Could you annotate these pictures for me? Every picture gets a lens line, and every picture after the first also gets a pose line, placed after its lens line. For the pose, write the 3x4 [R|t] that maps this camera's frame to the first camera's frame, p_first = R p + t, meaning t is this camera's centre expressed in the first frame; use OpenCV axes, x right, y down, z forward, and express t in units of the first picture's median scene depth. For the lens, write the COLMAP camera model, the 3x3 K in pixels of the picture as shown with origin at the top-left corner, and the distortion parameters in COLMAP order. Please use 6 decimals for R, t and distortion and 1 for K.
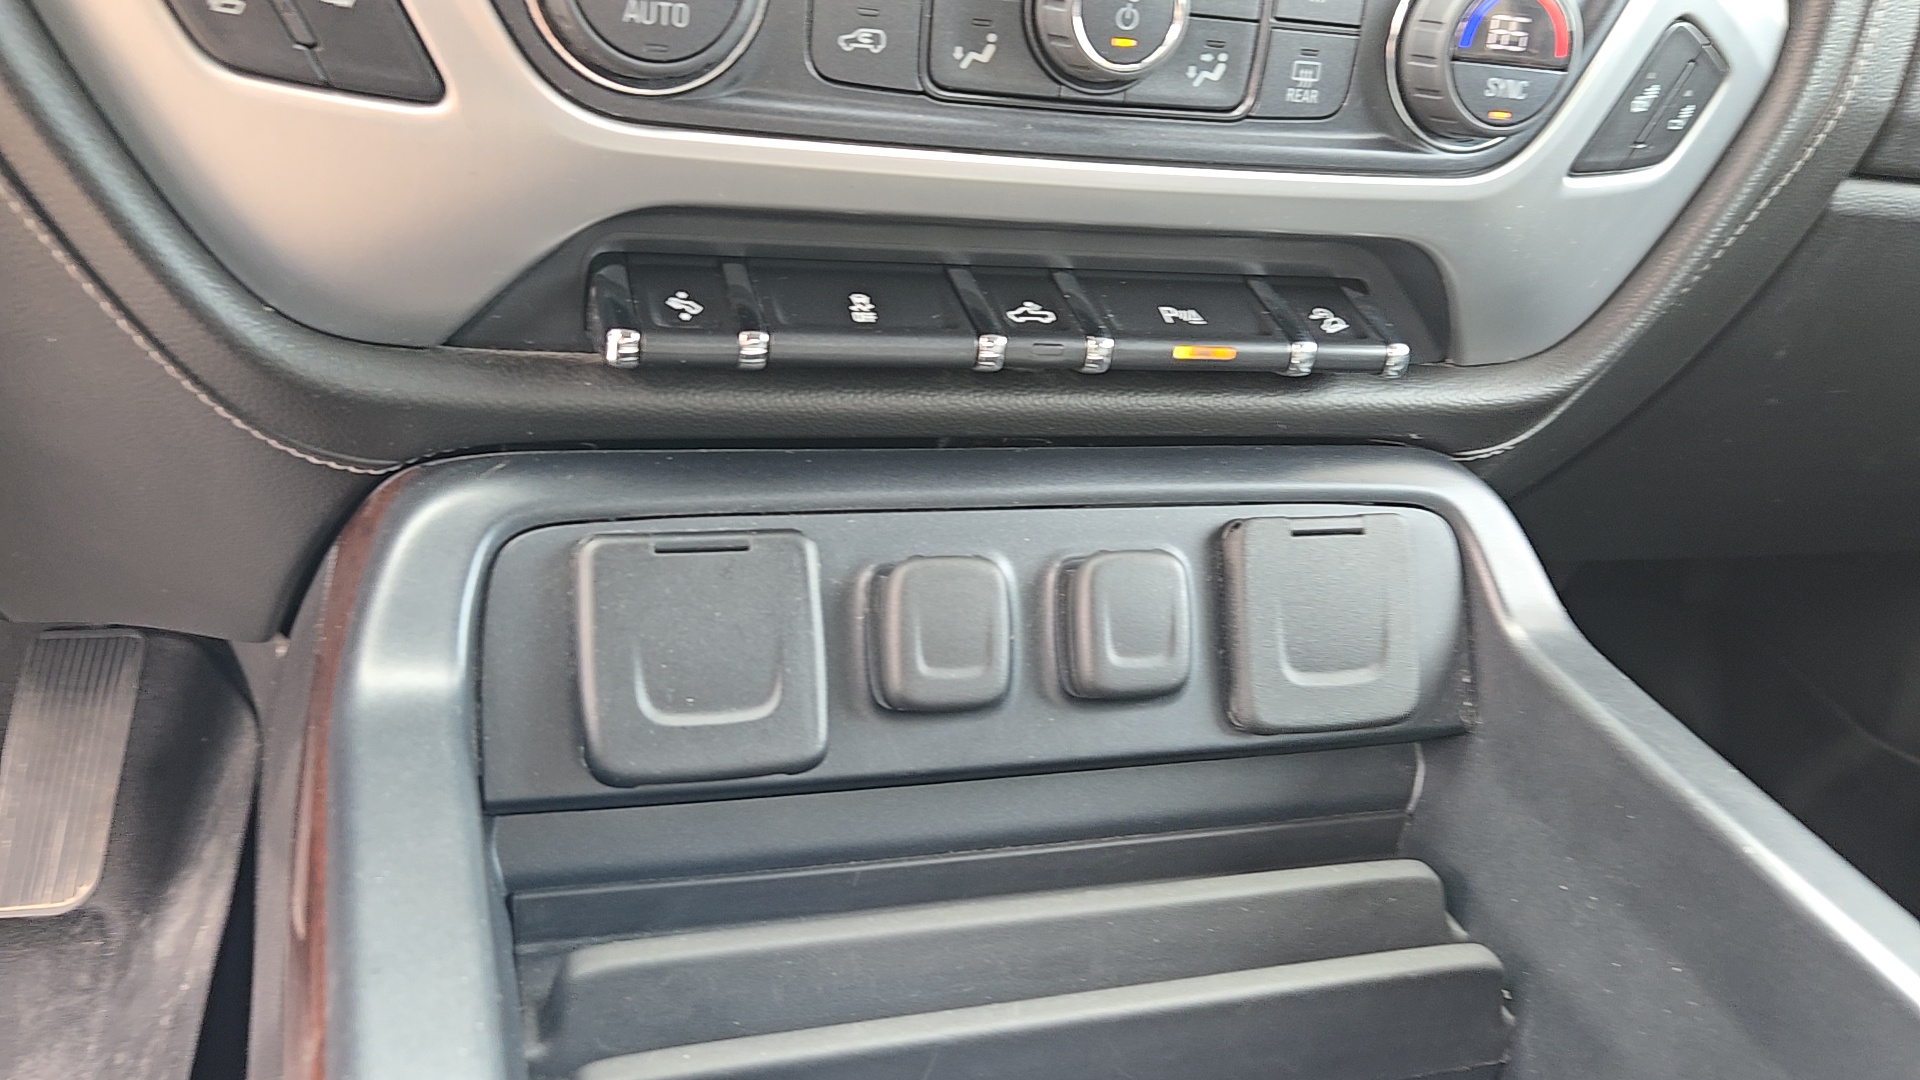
lens RADIAL K [[1609.3, 0, 948.9], [0, 1609.3, 524.3], [0, 0, 1]] dist [0.016073, -0.011001]
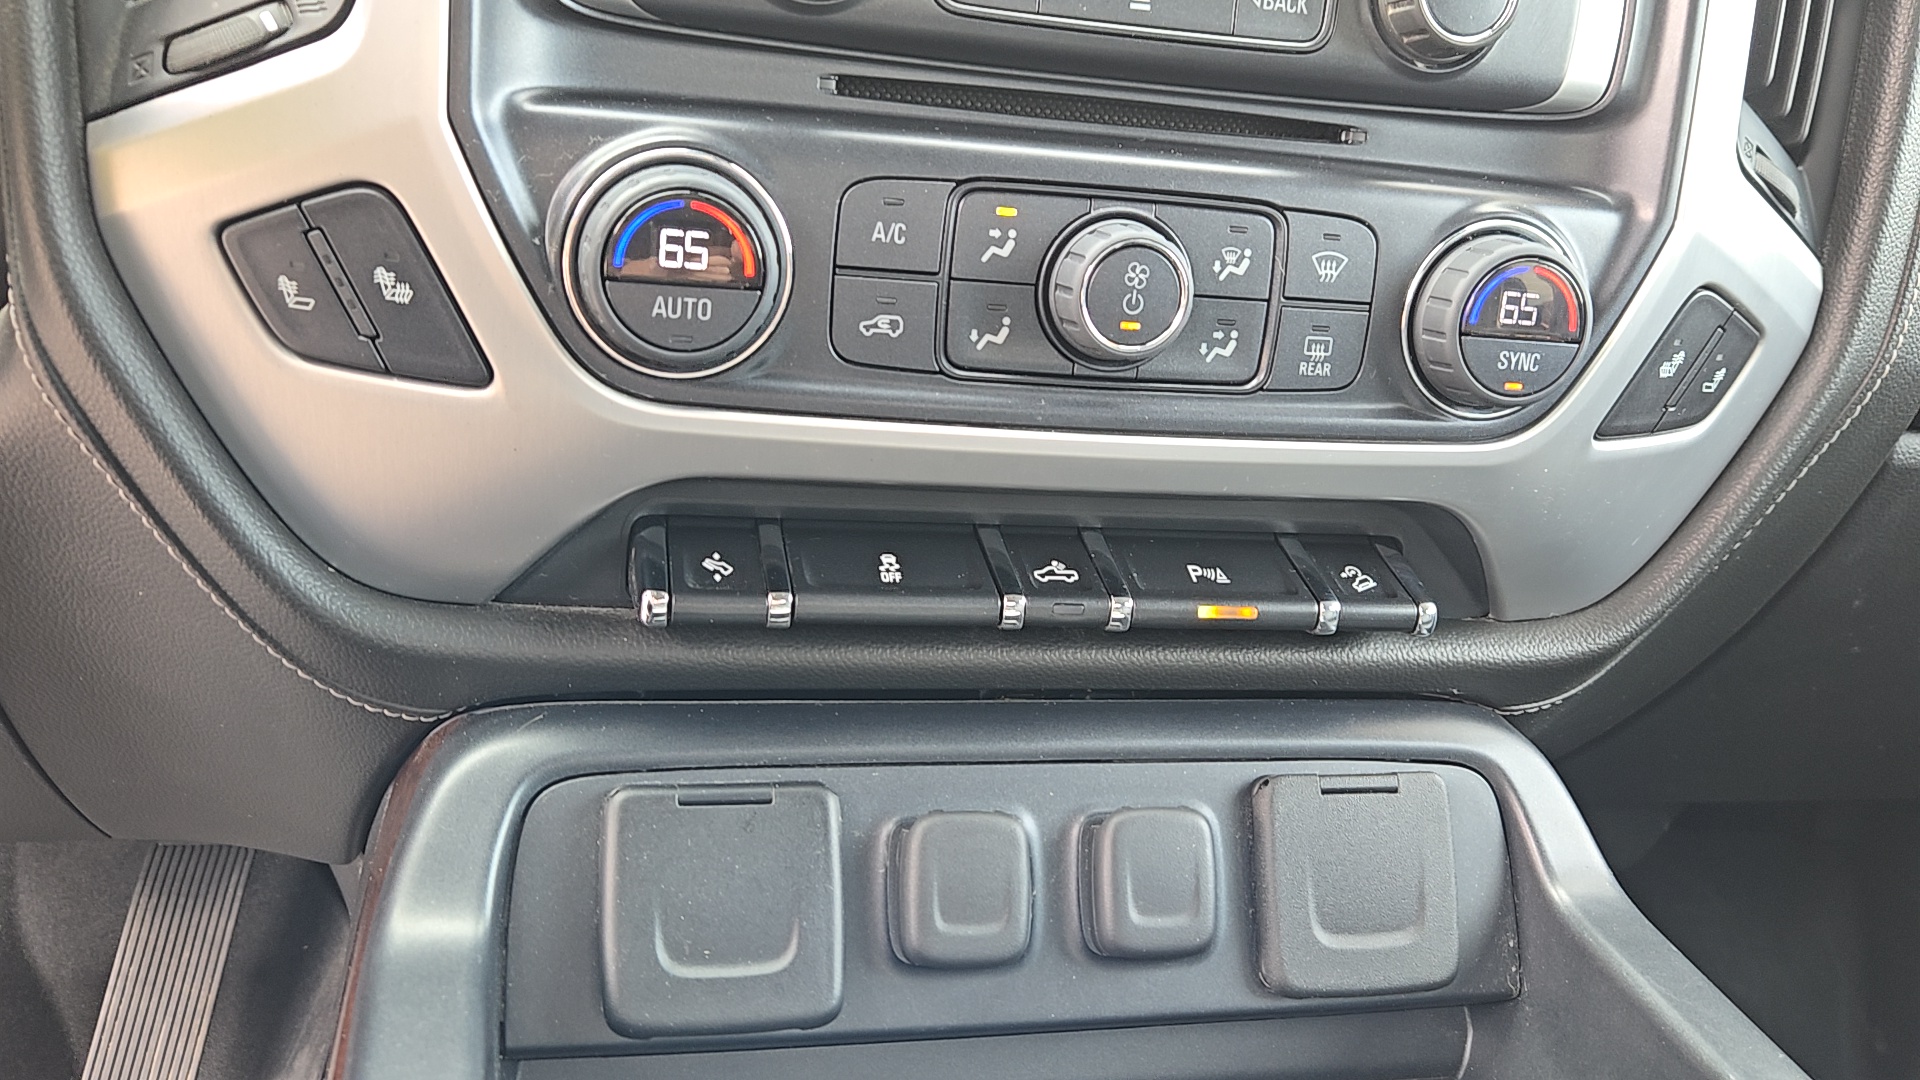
lens RADIAL K [[1609.3, 0, 957.9], [0, 1609.3, 531.5], [0, 0, 1]] dist [0.016073, -0.011001]
pose [[0.996529, 0.007743, -0.082886, 0.075838], [-0.017315, 0.993168, -0.115399, -0.038317], [0.081426, 0.116433, 0.989855, -0.028887]]
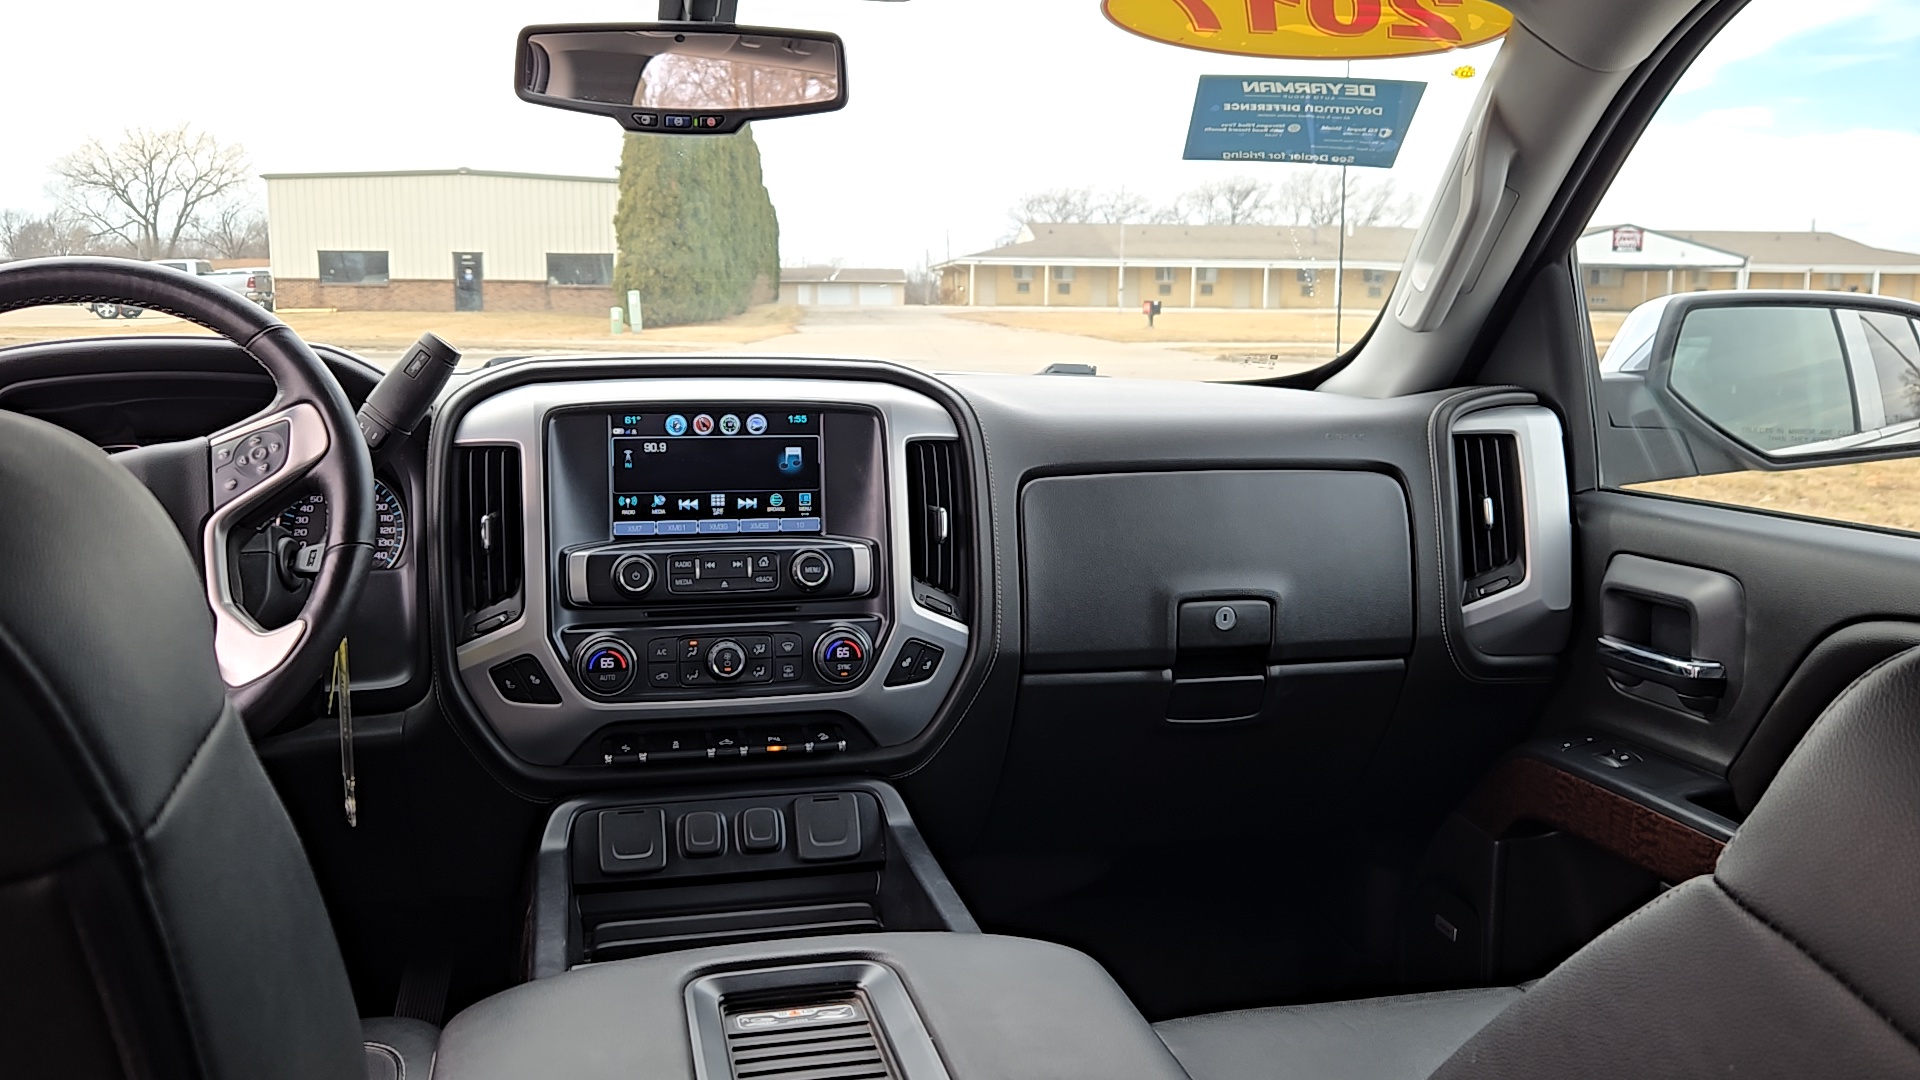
lens RADIAL K [[1609.3, 0, 964.4], [0, 1609.3, 547.0], [0, 0, 1]] dist [0.016073, -0.011001]
pose [[0.988548, -0.116206, -0.096271, 0.987662], [0.080793, 0.946393, -0.312750, 0.630226], [0.127454, 0.301390, 0.944944, -2.476929]]
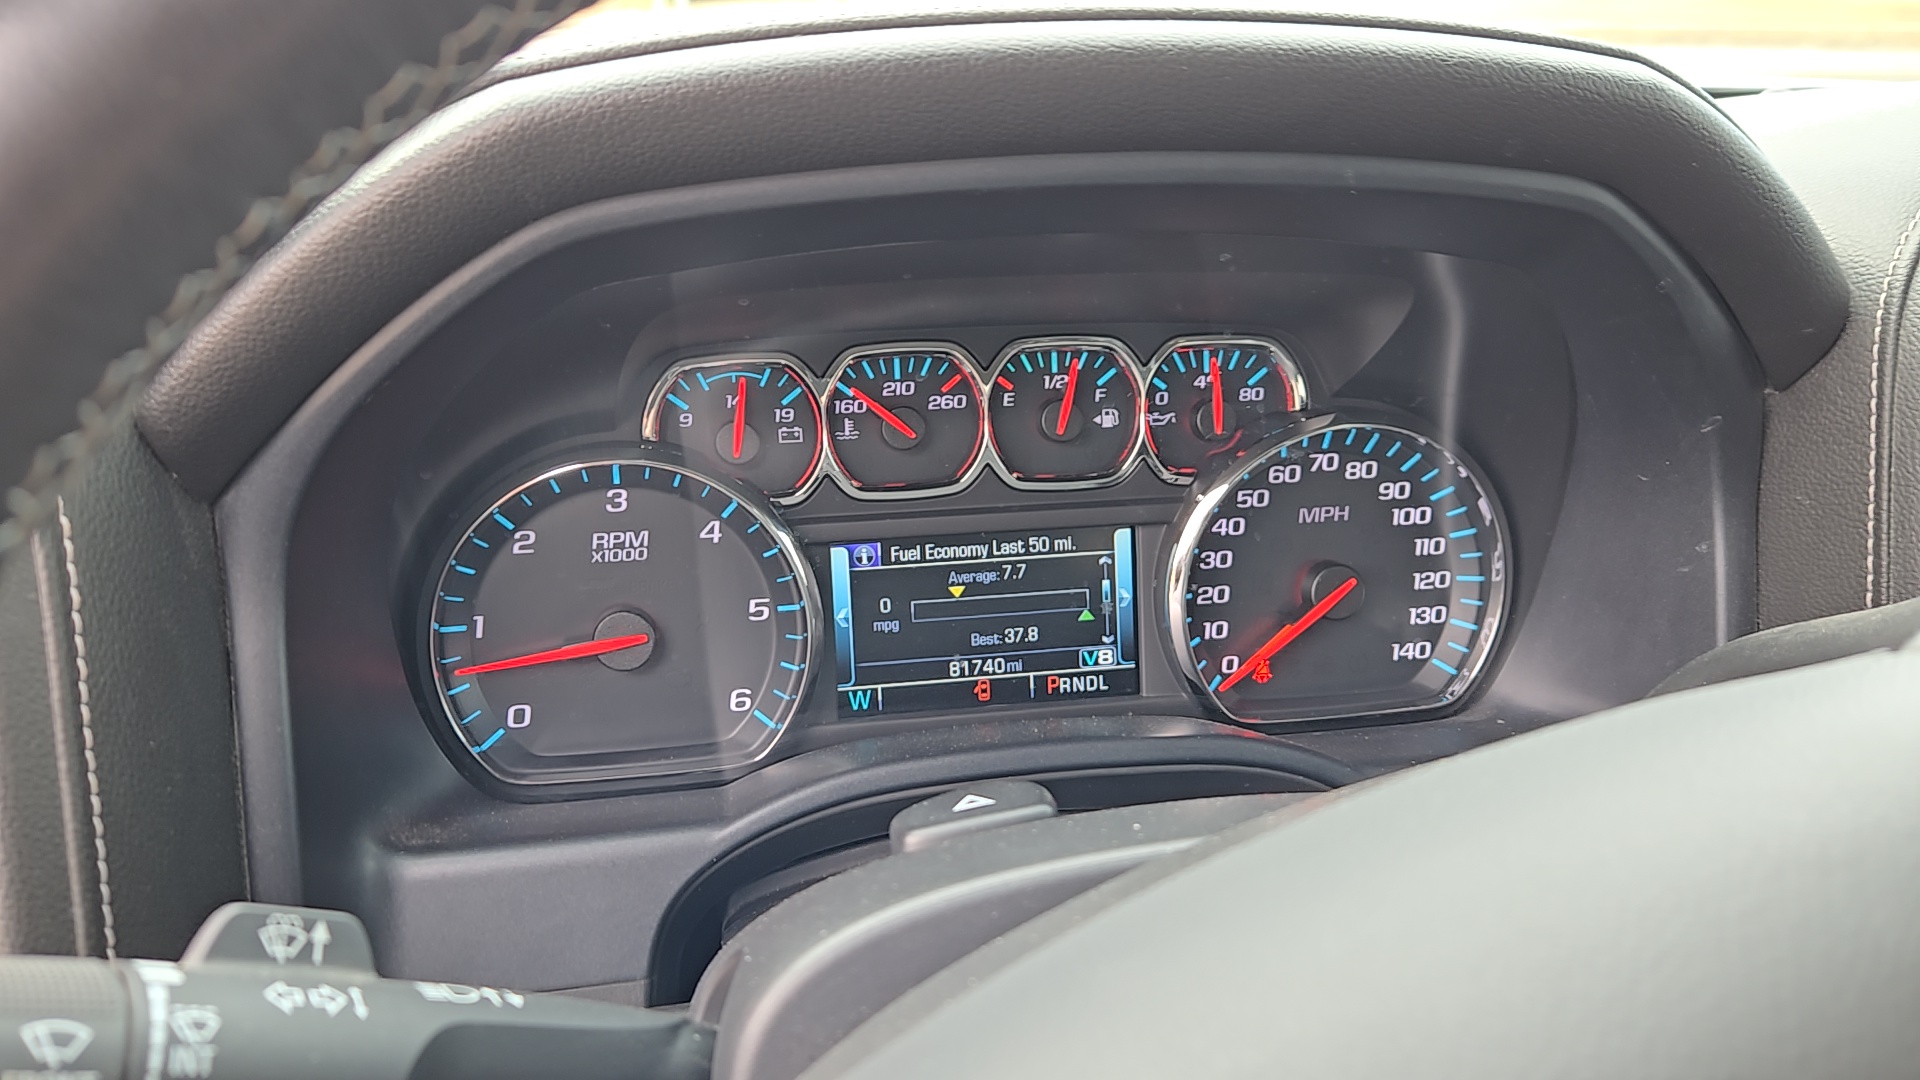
lens RADIAL K [[1609.3, 0, 964.2], [0, 1609.3, 543.5], [0, 0, 1]] dist [0.016073, -0.011001]
pose [[0.984774, -0.089937, -0.148767, -0.929683], [0.068224, 0.987060, -0.145113, -0.587210], [0.159893, 0.132754, 0.978167, -0.418313]]
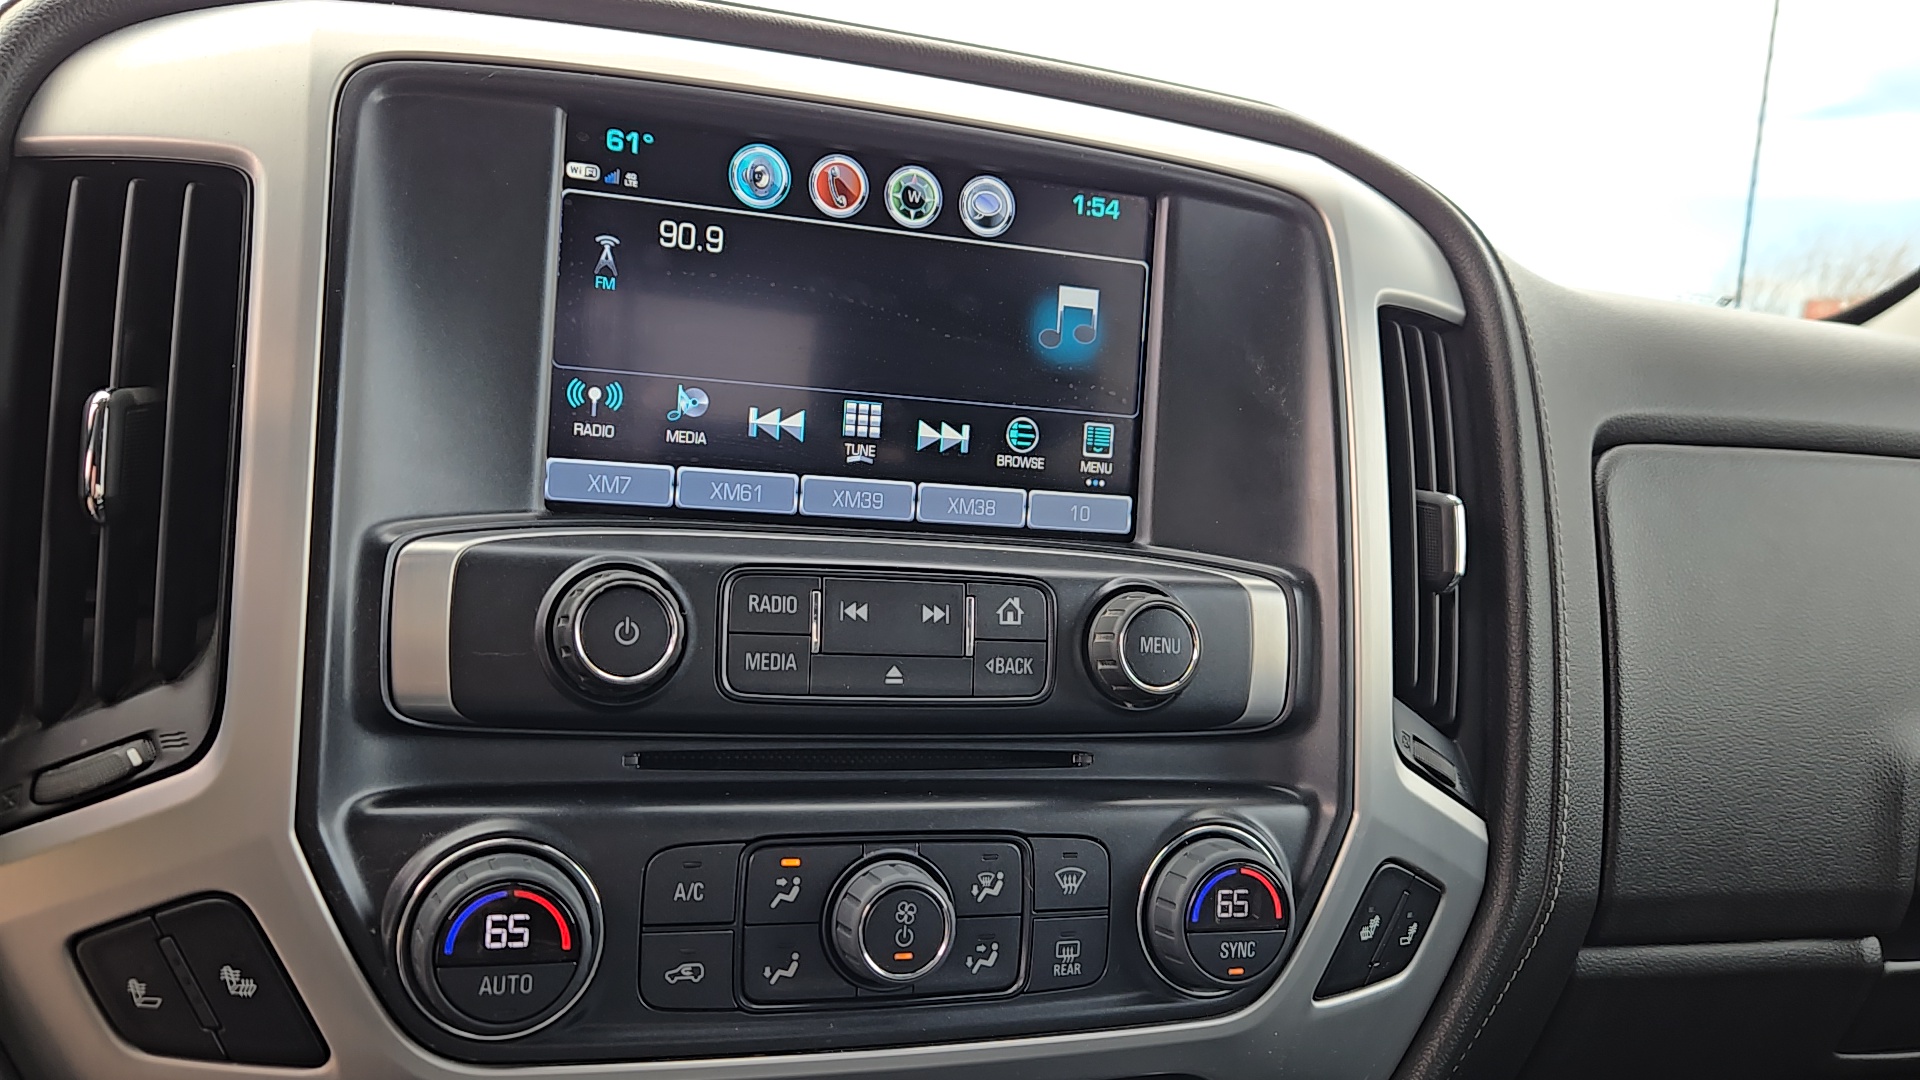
lens RADIAL K [[1609.3, 0, 949.4], [0, 1609.3, 545.0], [0, 0, 1]] dist [0.016073, -0.011001]
pose [[0.997562, -0.056008, 0.041640, 0.098592], [0.067098, 0.933795, -0.351462, -0.143396], [-0.019198, 0.353399, 0.935276, -0.216379]]
